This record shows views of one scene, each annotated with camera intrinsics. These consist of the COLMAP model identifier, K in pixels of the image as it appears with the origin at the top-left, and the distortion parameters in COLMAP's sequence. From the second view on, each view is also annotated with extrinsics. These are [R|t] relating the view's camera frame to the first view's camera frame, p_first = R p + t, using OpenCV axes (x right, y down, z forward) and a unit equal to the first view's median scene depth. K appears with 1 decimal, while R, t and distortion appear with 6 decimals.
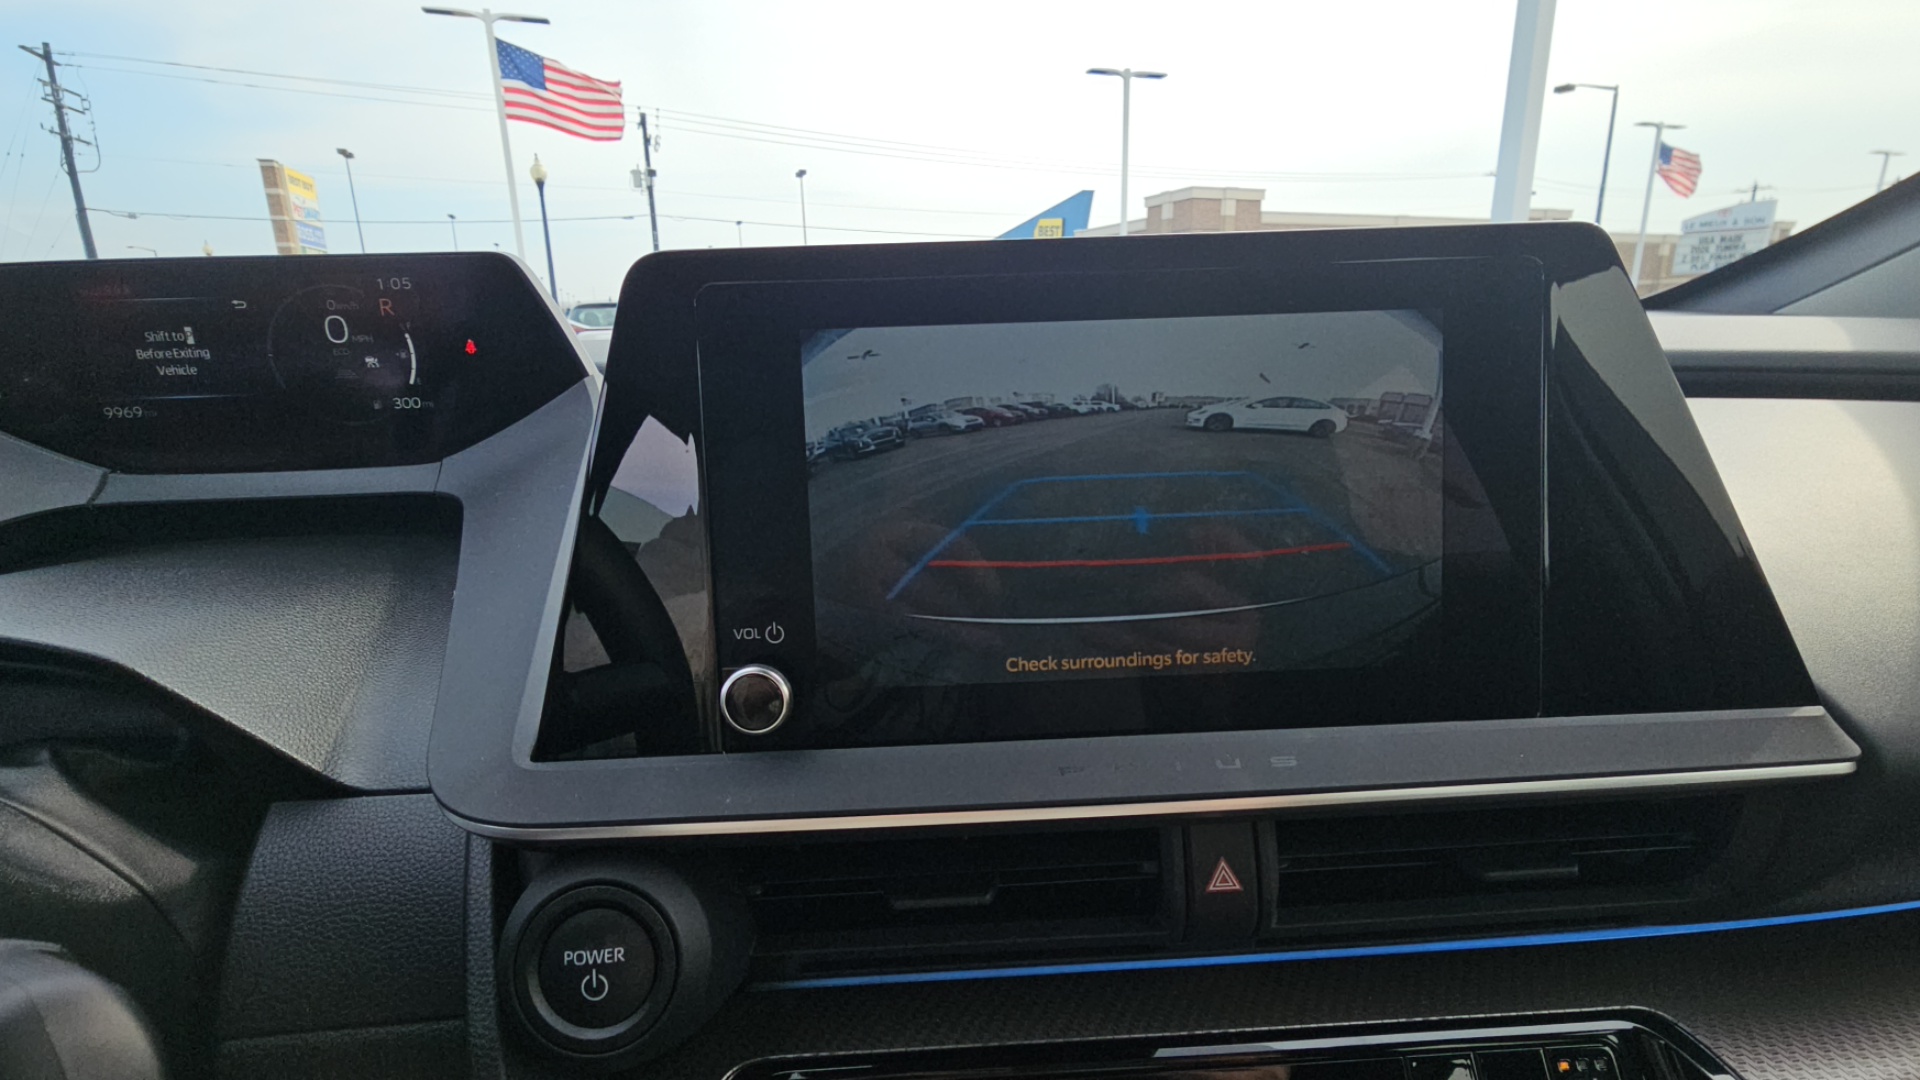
lens RADIAL K [[864.1, 0, 978.3], [0, 864.1, 544.8], [0, 0, 1]] dist [0.003993, -0.003752]
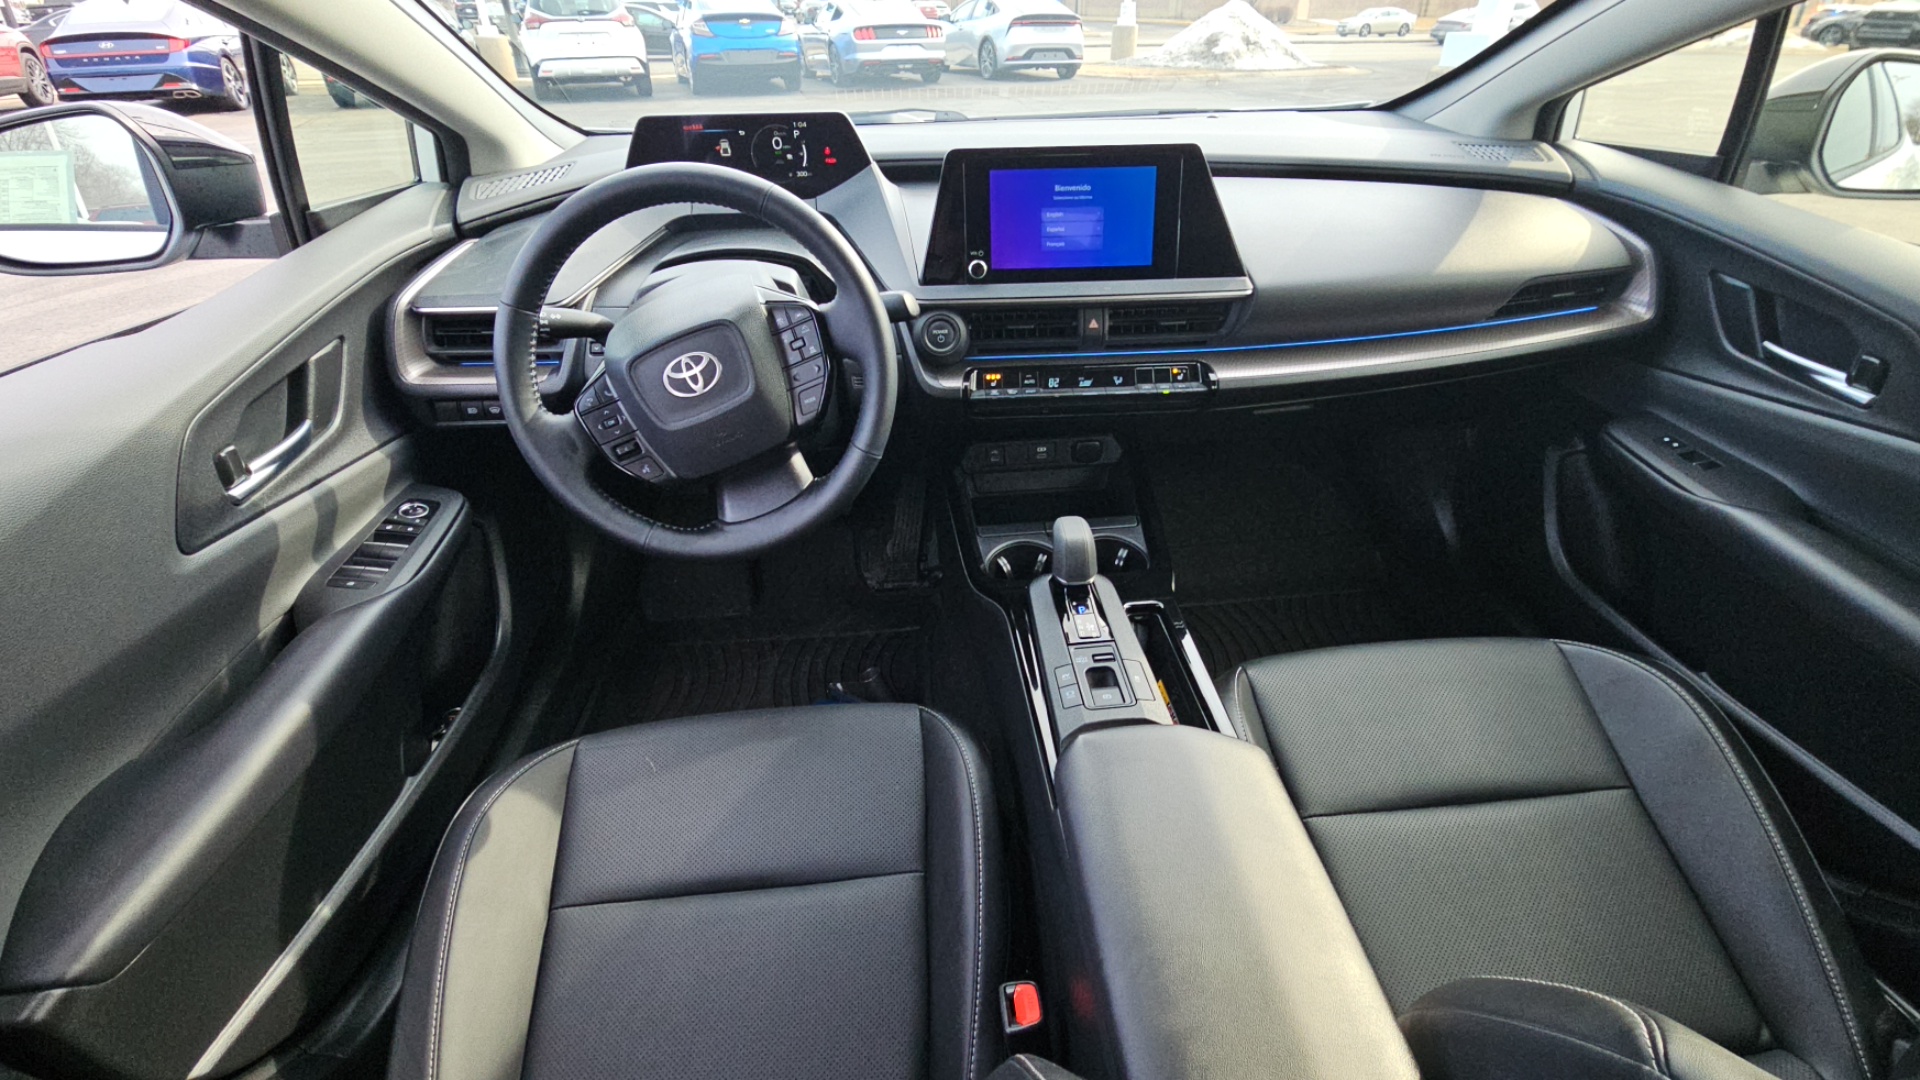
lens RADIAL K [[860.5, 0, 984.3], [0, 860.5, 547.6], [0, 0, 1]] dist [-0.000430, -0.001809]
pose [[0.999432, 0.003198, 0.033551, -0.313117], [-0.013377, 0.951351, 0.307819, 0.155019], [-0.030935, -0.308093, 0.950853, -2.817582]]
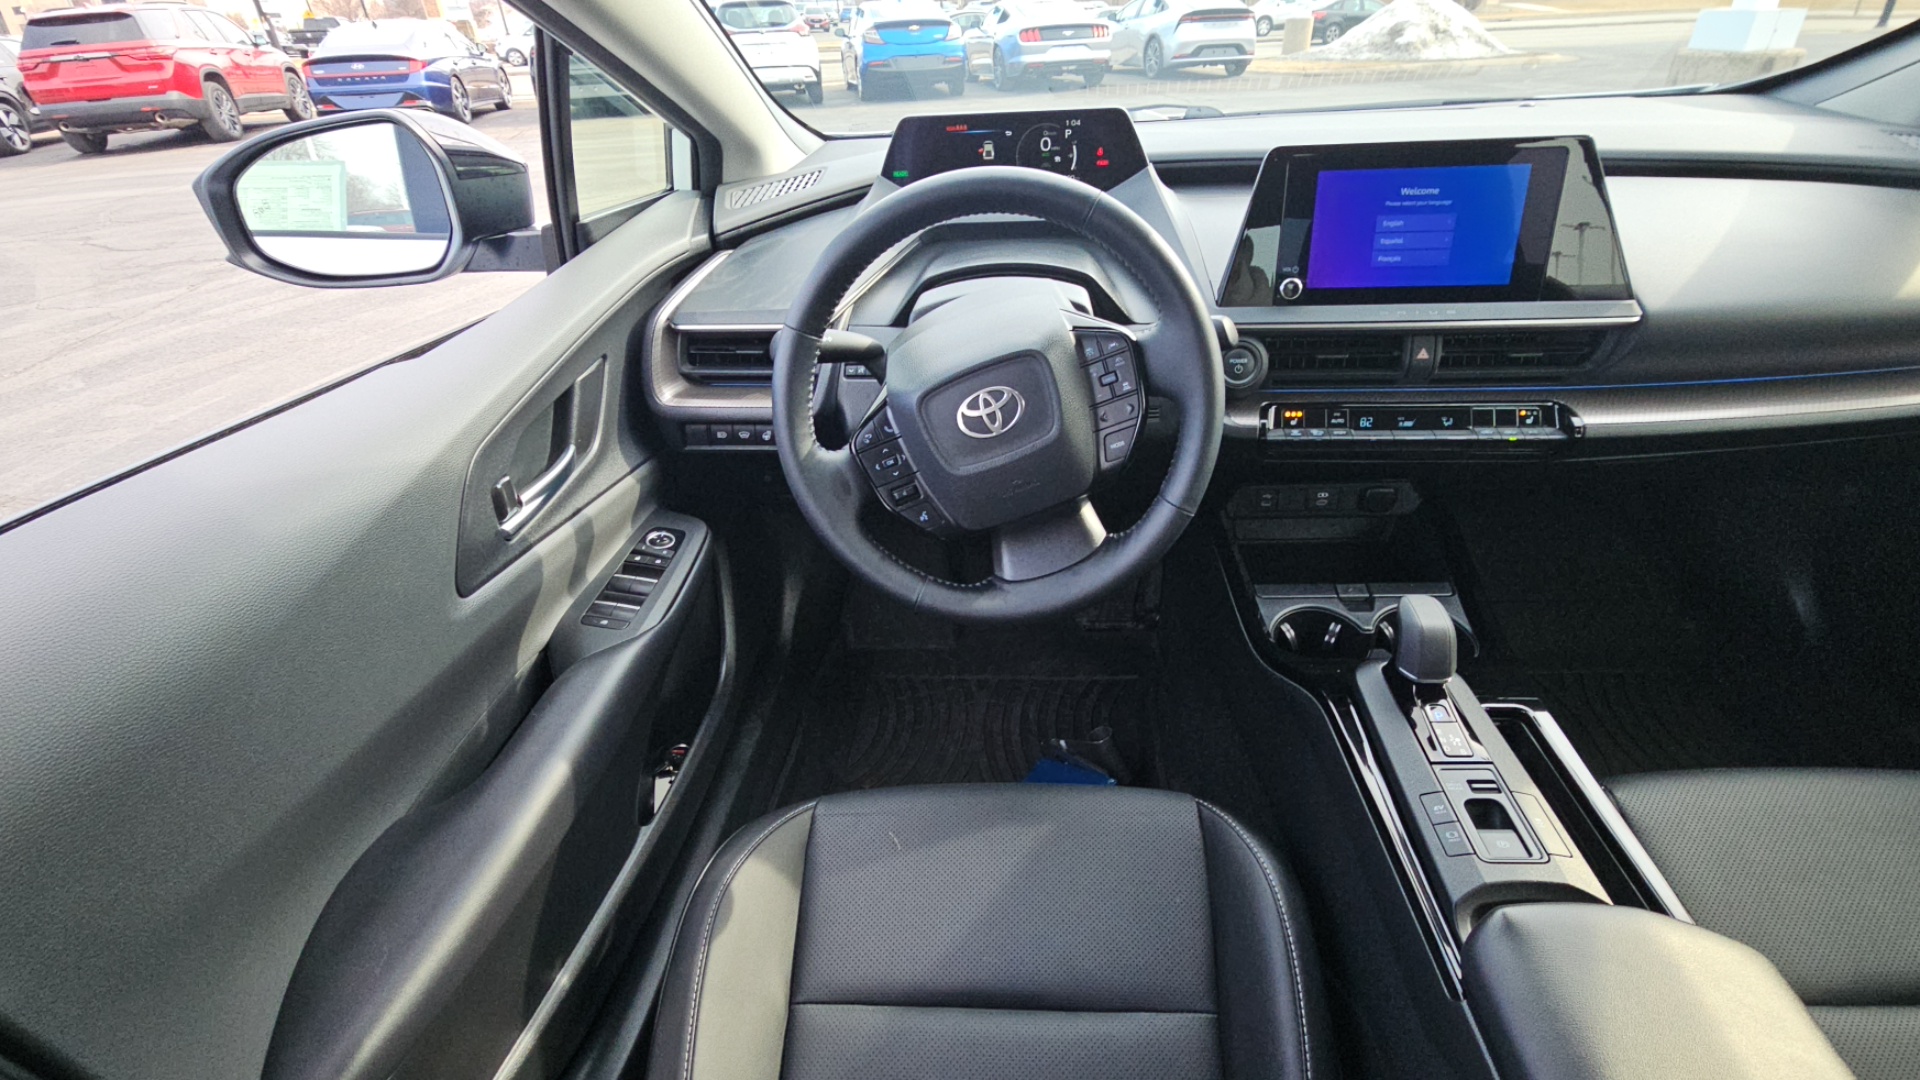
lens RADIAL K [[864.1, 0, 978.3], [0, 864.1, 544.8], [0, 0, 1]] dist [0.003993, -0.003752]
pose [[0.991072, 0.057925, -0.120088, -0.887570], [-0.018846, 0.952512, 0.303916, 0.112226], [0.131990, -0.298940, 0.945100, -2.359609]]
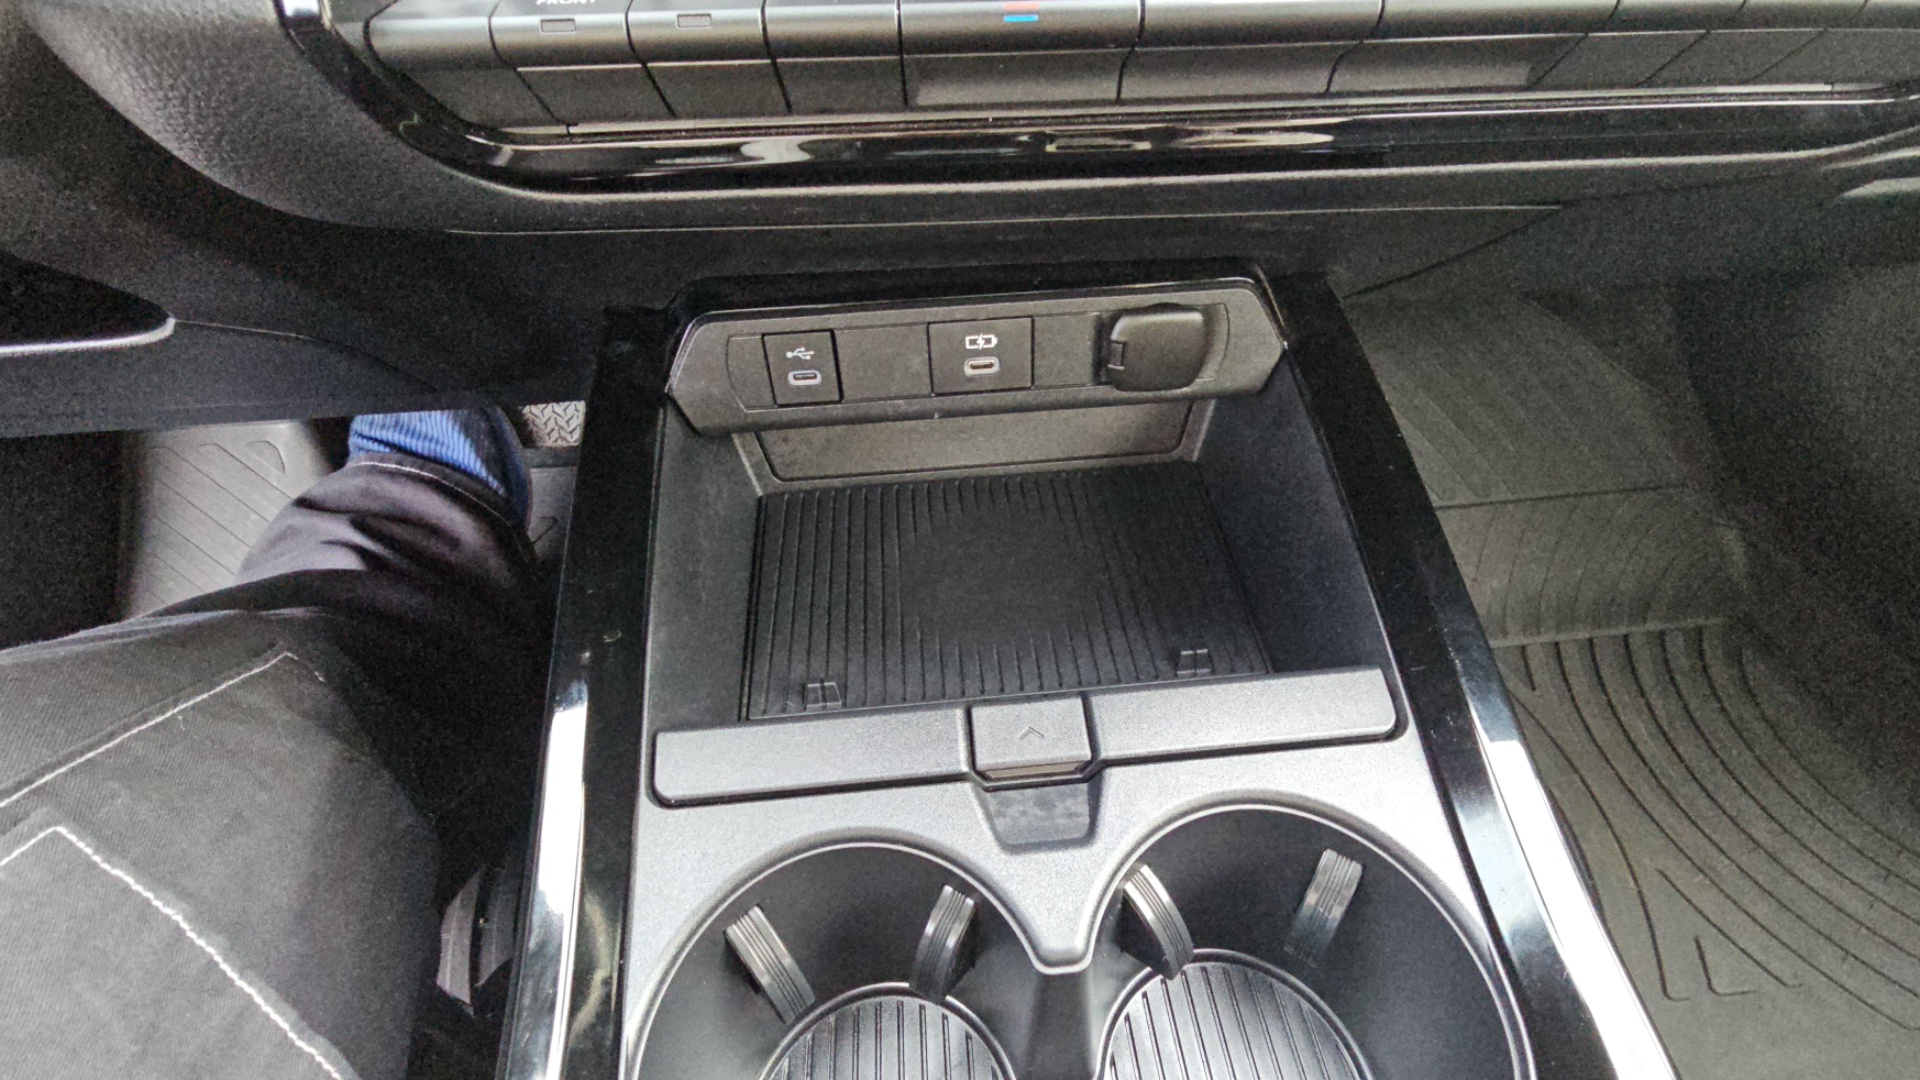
lens RADIAL K [[860.5, 0, 984.3], [0, 860.5, 547.6], [0, 0, 1]] dist [-0.000430, -0.001809]
pose [[0.999464, -0.002346, 0.032644, 0.080566], [-0.013831, 0.873718, 0.486236, 0.692105], [-0.029663, -0.486427, 0.873218, 0.276837]]
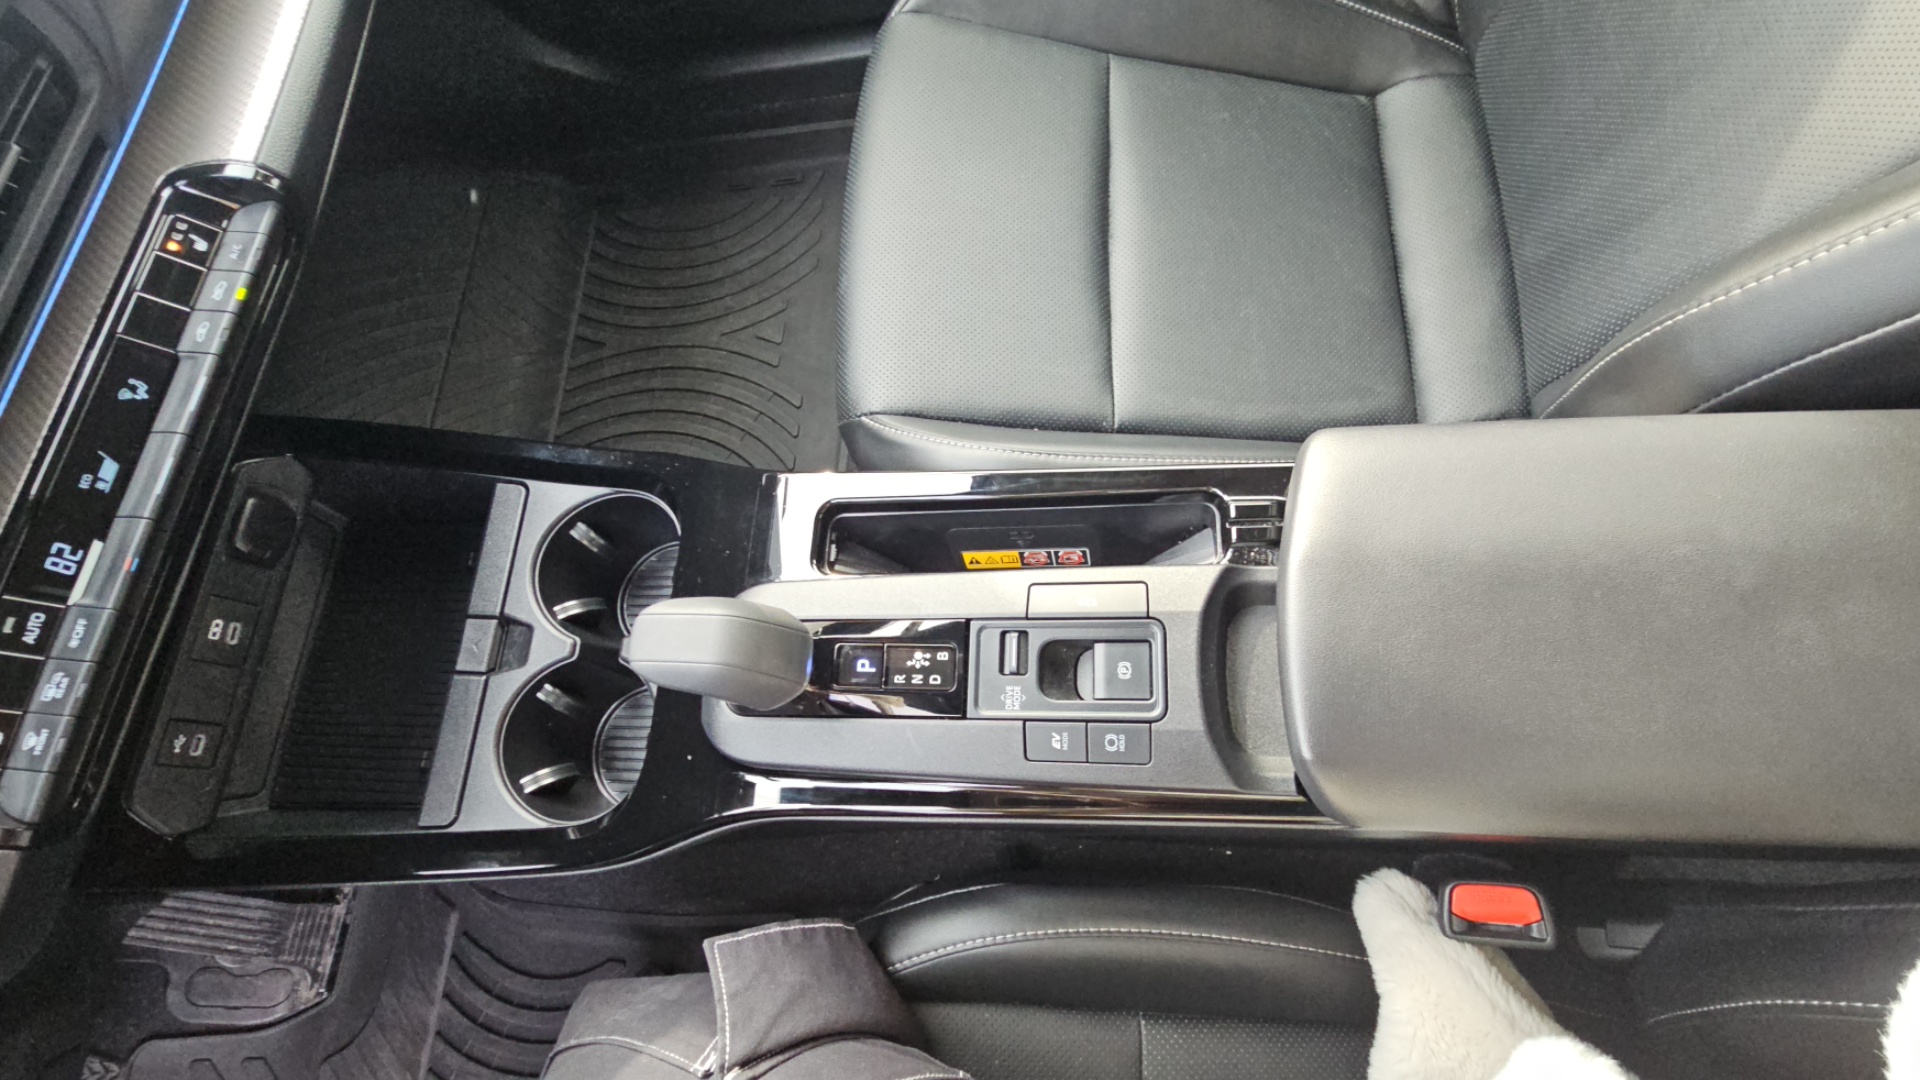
lens RADIAL K [[864.1, 0, 978.3], [0, 864.1, 544.8], [0, 0, 1]] dist [0.003993, -0.003752]
pose [[0.115369, -0.933627, 0.339163, -0.147198], [0.426603, 0.354920, 0.831891, 0.122441], [-0.897051, 0.048713, 0.439234, -0.834356]]
